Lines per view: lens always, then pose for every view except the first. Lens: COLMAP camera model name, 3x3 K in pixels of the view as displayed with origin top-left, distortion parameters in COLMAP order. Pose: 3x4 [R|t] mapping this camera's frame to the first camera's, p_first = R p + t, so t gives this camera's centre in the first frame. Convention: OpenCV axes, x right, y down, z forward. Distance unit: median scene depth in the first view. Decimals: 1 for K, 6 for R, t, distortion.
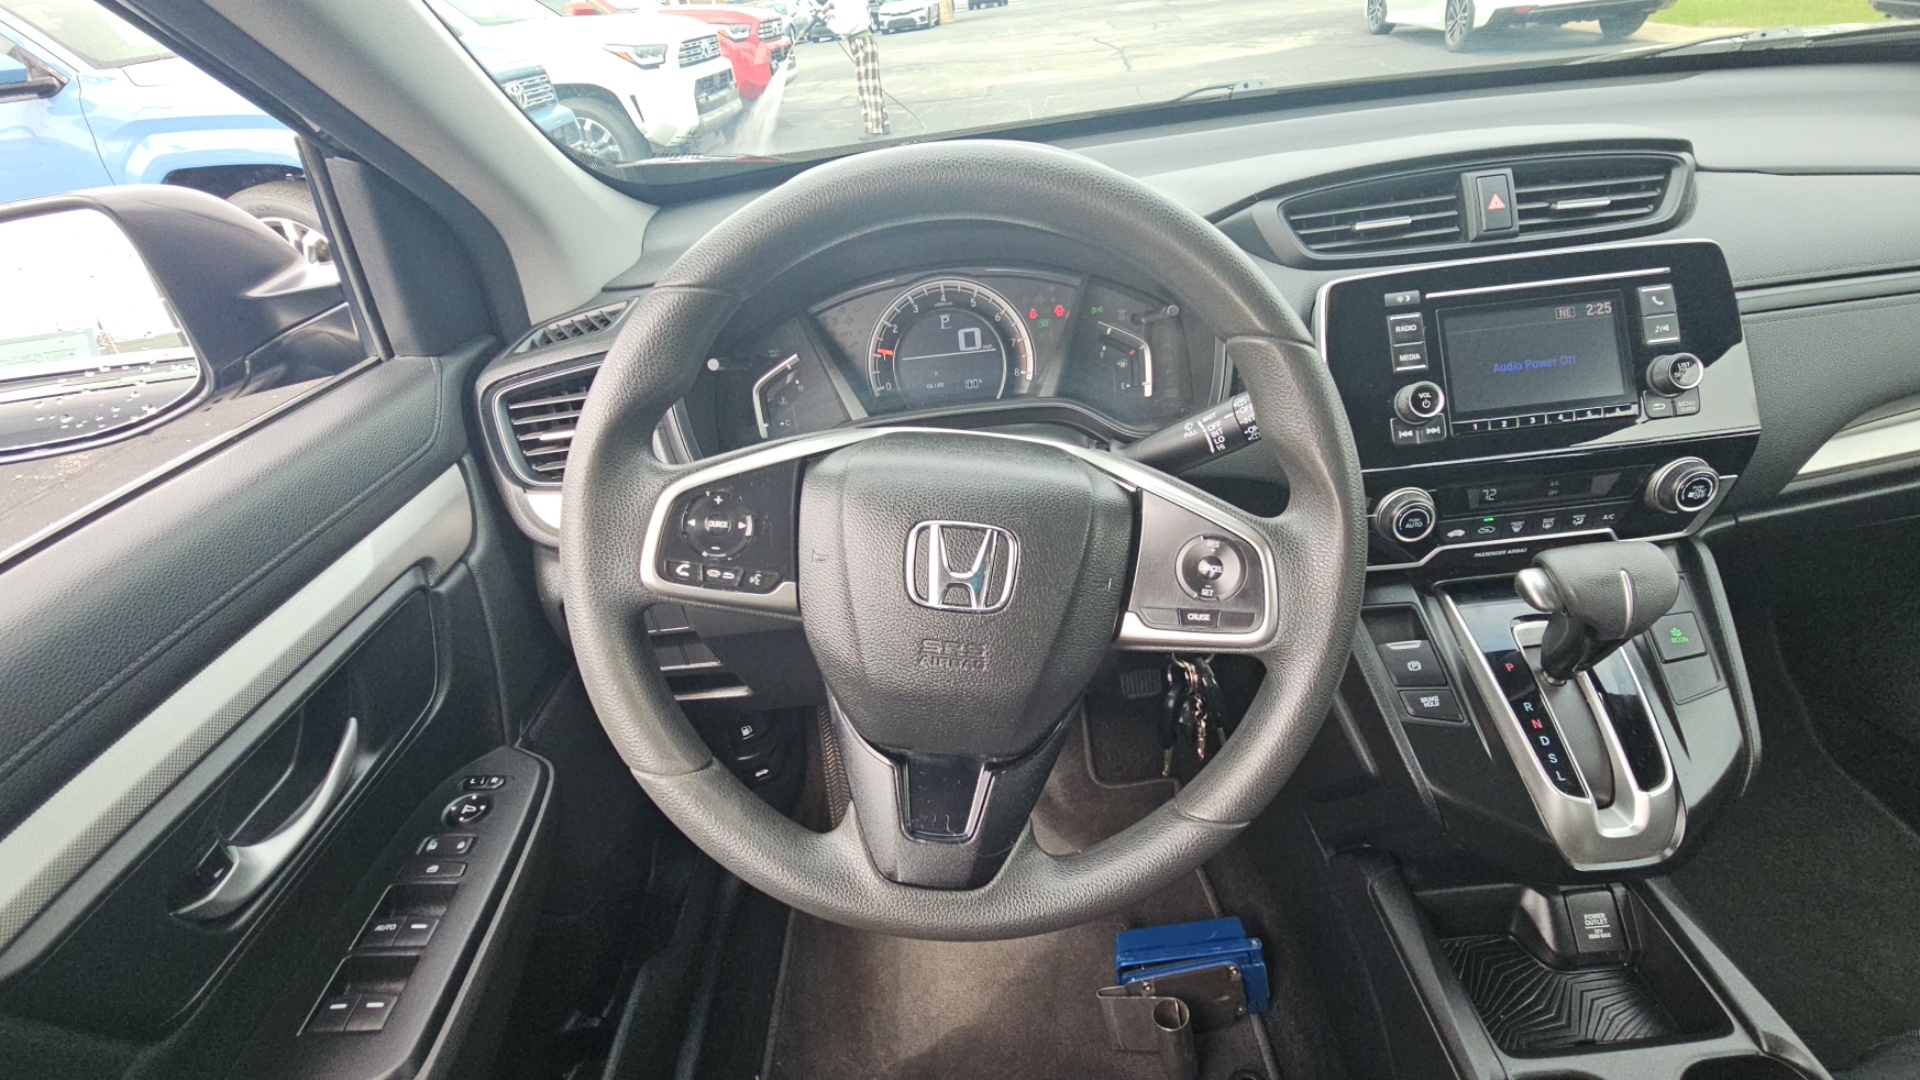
lens RADIAL K [[856.7, 0, 983.9], [0, 856.7, 539.9], [0, 0, 1]] dist [0.011889, -0.007533]
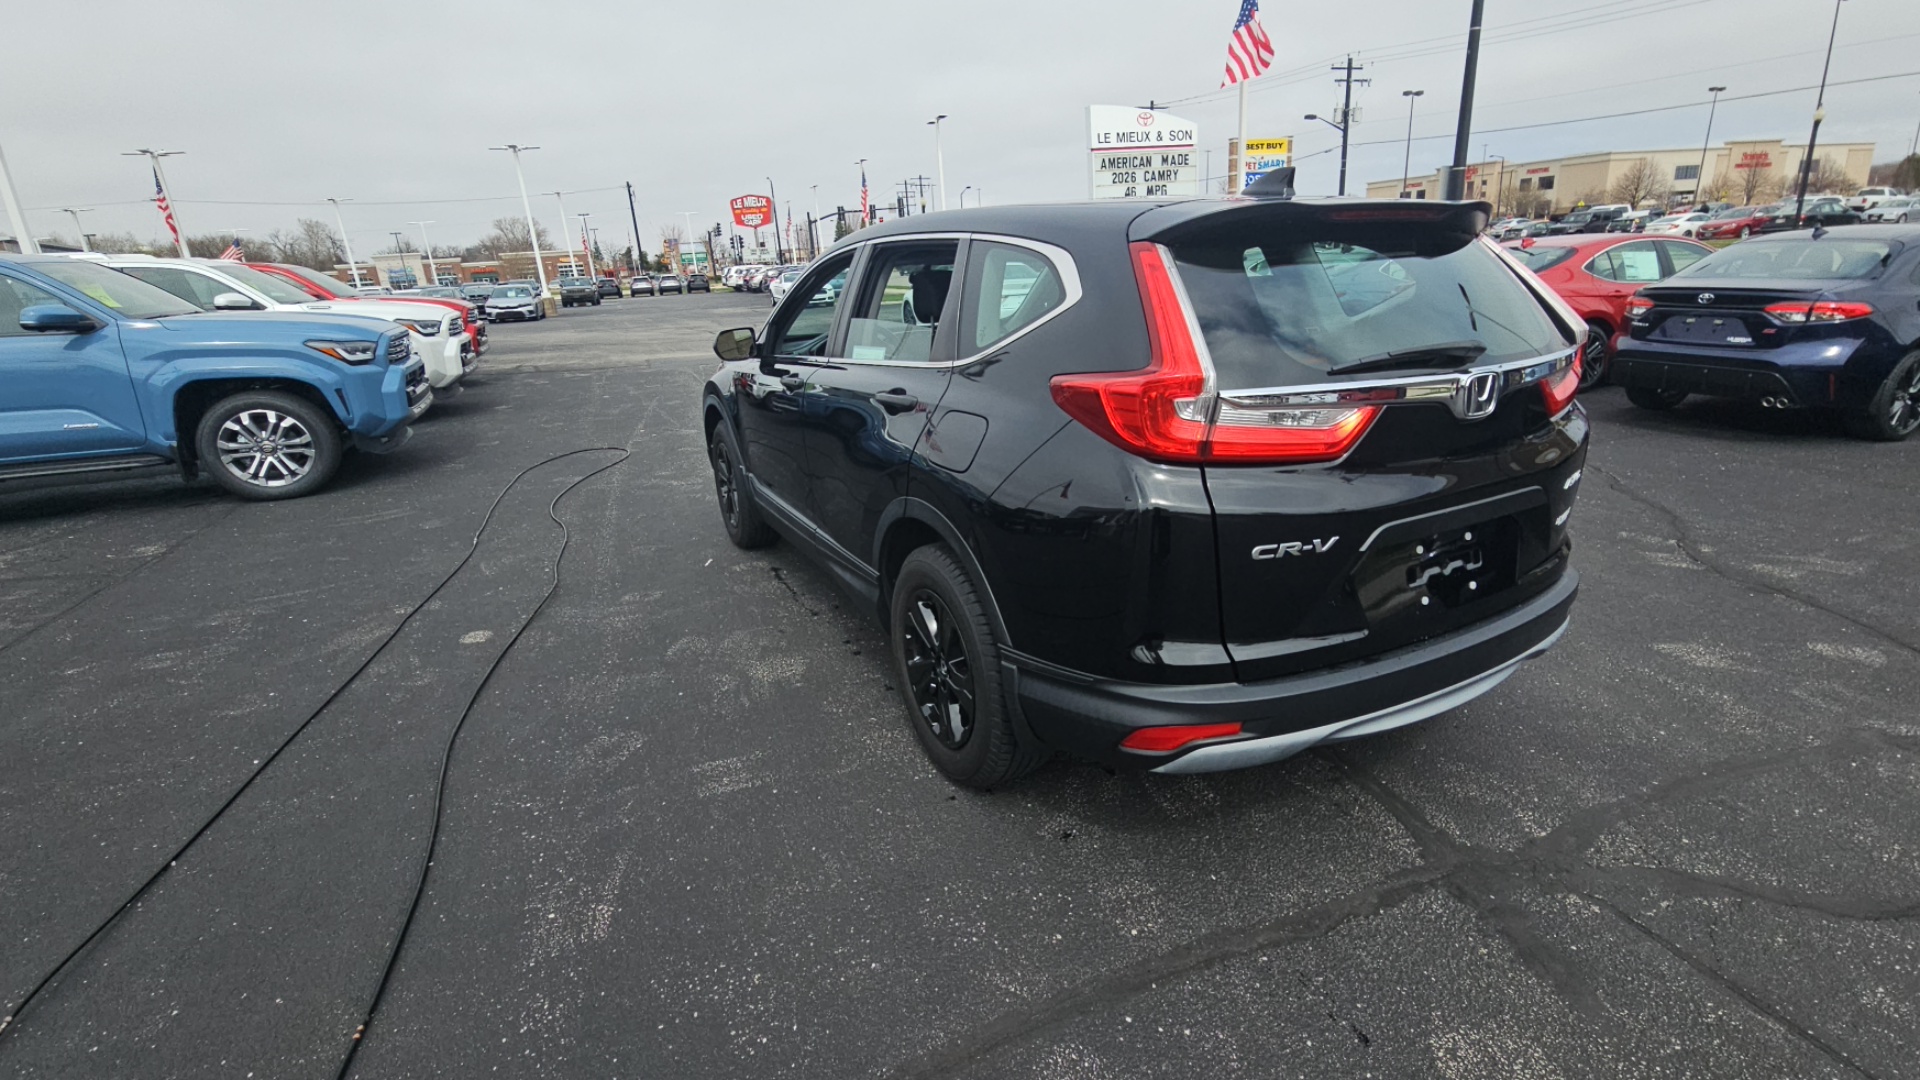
lens RADIAL K [[856.7, 0, 977.8], [0, 856.7, 542.4], [0, 0, 1]] dist [0.012368, -0.008341]
pose [[0.902536, -0.072609, 0.424449, -2.250270], [0.192777, 0.949521, -0.247482, 3.222710], [-0.385054, 0.305186, 0.870974, -5.121557]]
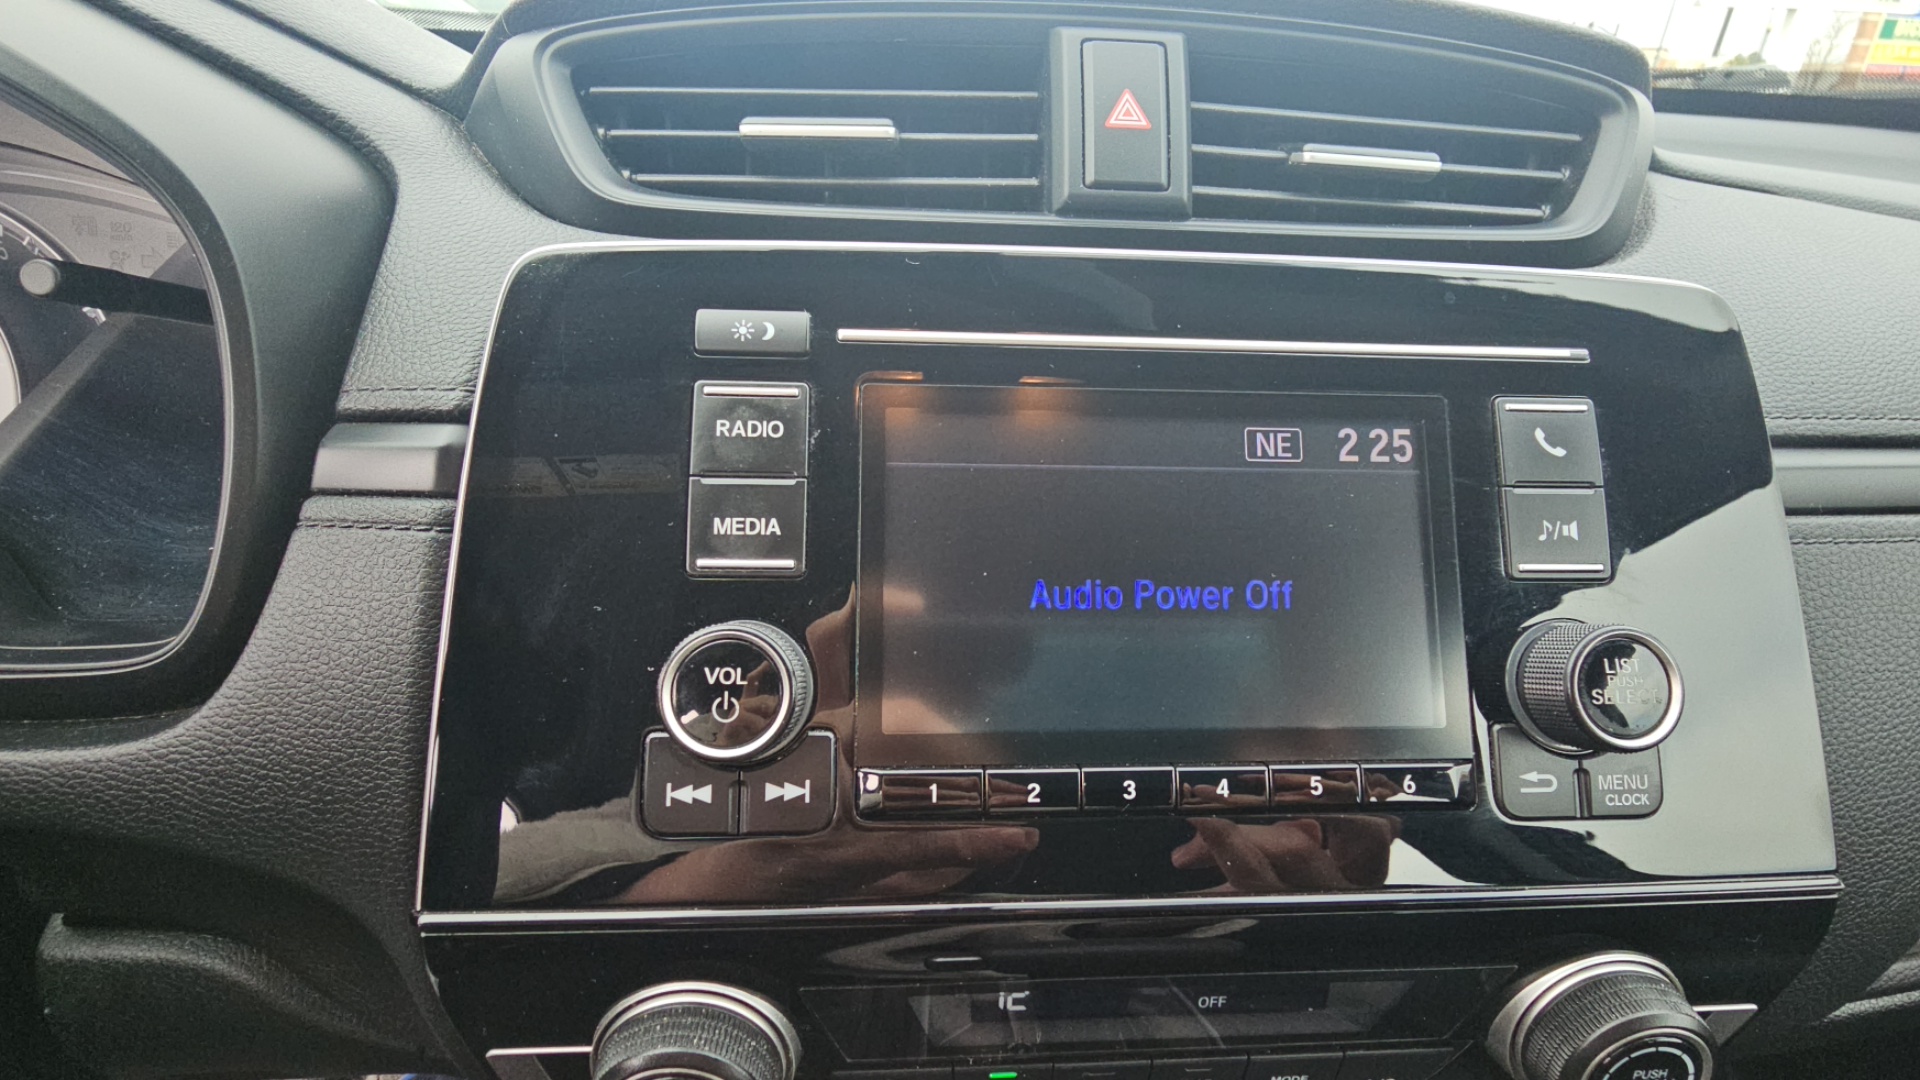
lens RADIAL K [[854.9, 0, 979.0], [0, 854.9, 538.7], [0, 0, 1]] dist [0.014886, -0.010528]
pose [[0.990555, 0.116110, 0.072933, 0.525010], [-0.108779, 0.989270, -0.097528, -0.179106], [-0.083474, 0.088674, 0.992557, 0.667960]]
